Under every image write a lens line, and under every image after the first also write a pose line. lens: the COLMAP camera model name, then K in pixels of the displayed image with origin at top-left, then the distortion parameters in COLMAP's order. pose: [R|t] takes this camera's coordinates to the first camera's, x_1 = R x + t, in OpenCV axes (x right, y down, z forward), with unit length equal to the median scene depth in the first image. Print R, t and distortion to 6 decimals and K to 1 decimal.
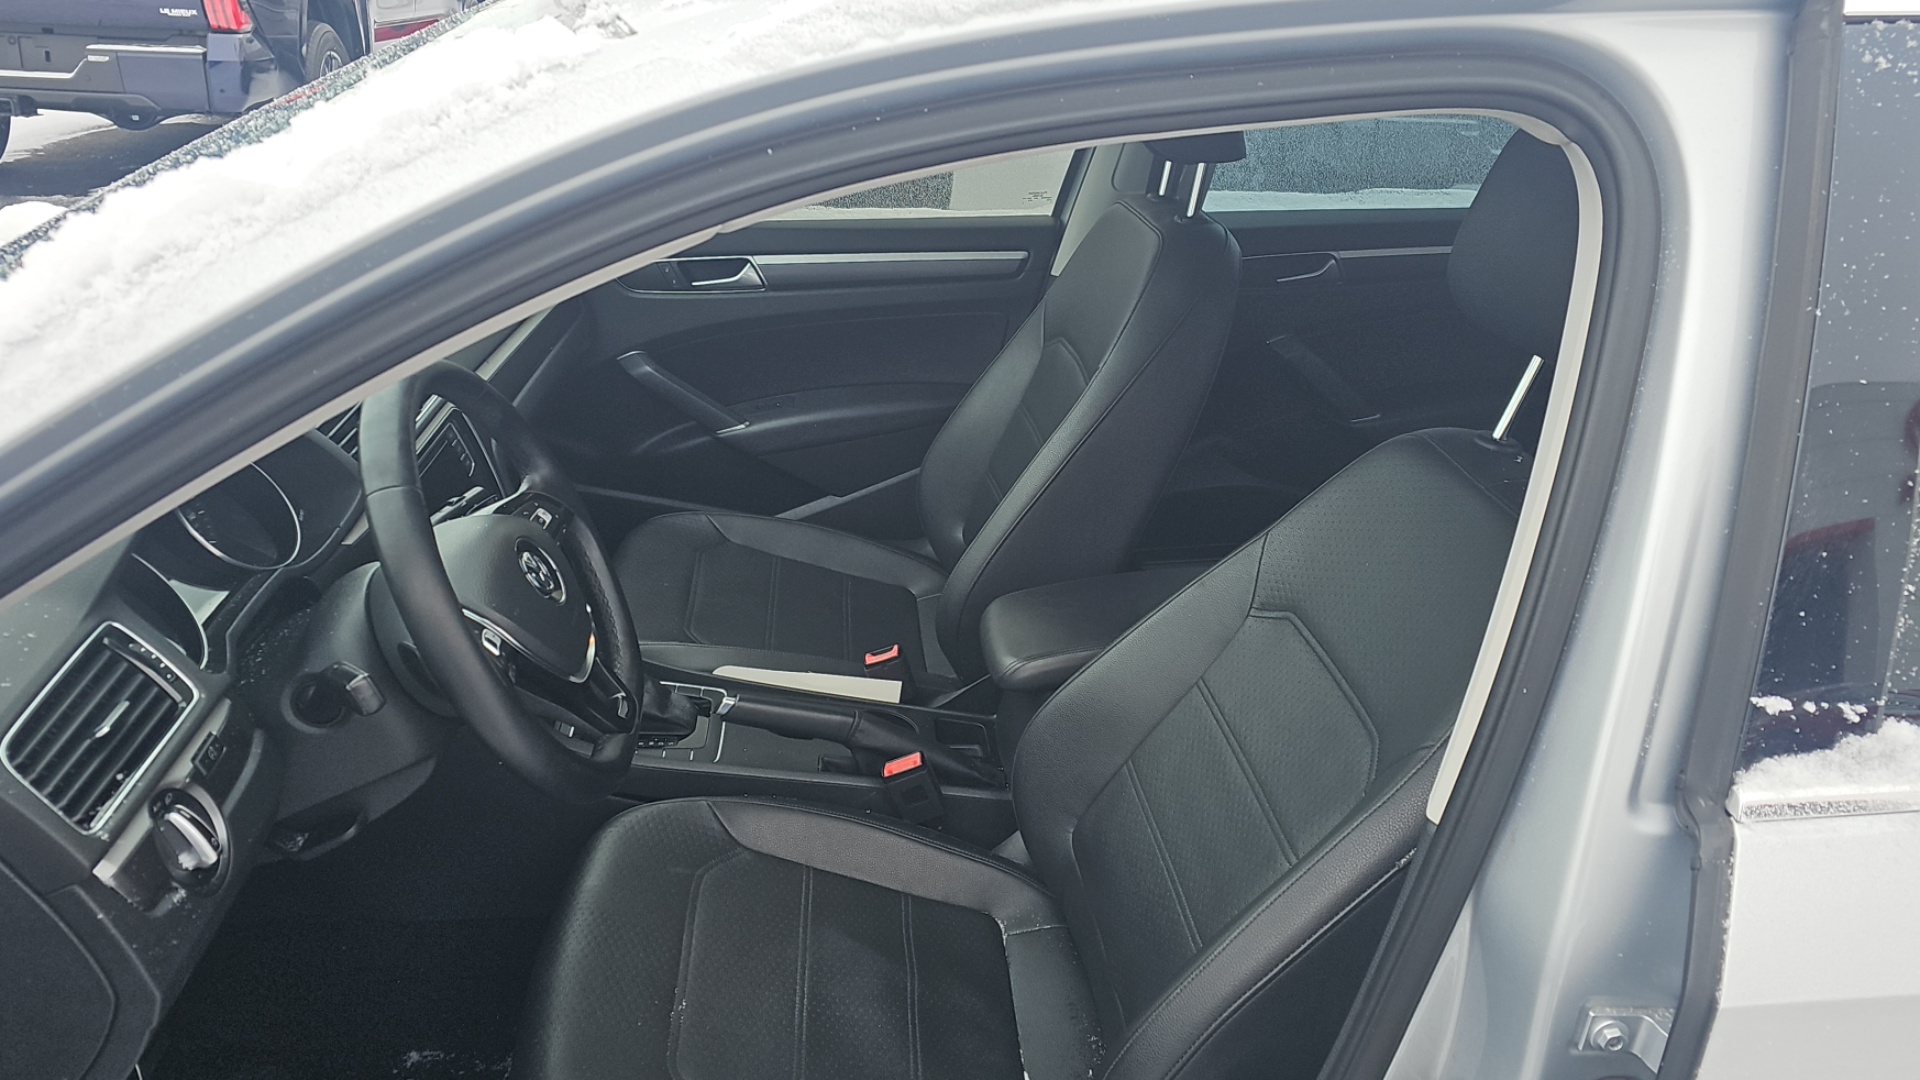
lens RADIAL K [[1369.8, 0, 926.4], [0, 1369.8, 536.4], [0, 0, 1]] dist [0.164007, -0.176600]
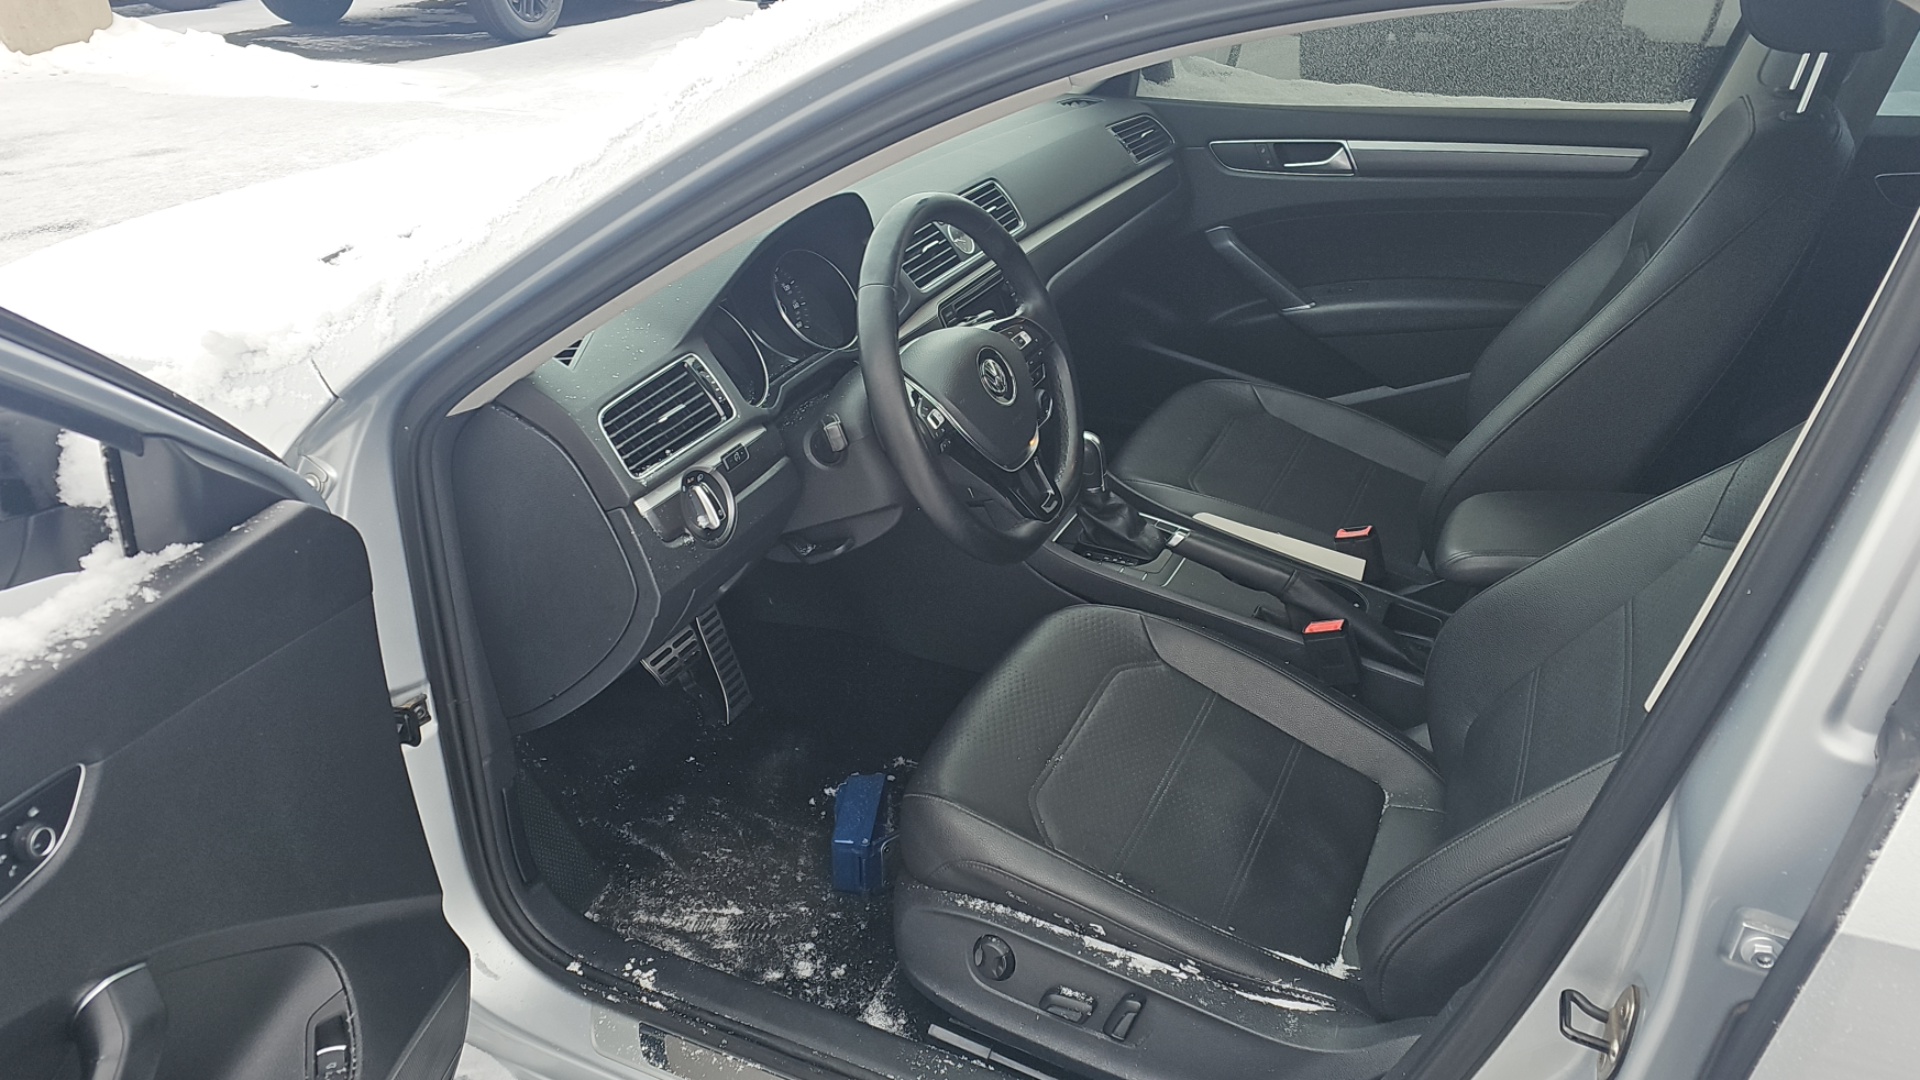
lens RADIAL K [[1413.2, 0, 960.0], [0, 1413.2, 540.0], [0, 0, 1]] dist [0.082993, -0.094515]
pose [[0.850586, 0.189970, -0.490321, 0.266408], [-0.162770, 0.981783, 0.098017, 0.039711], [0.500010, -0.003562, 0.866013, -0.080039]]
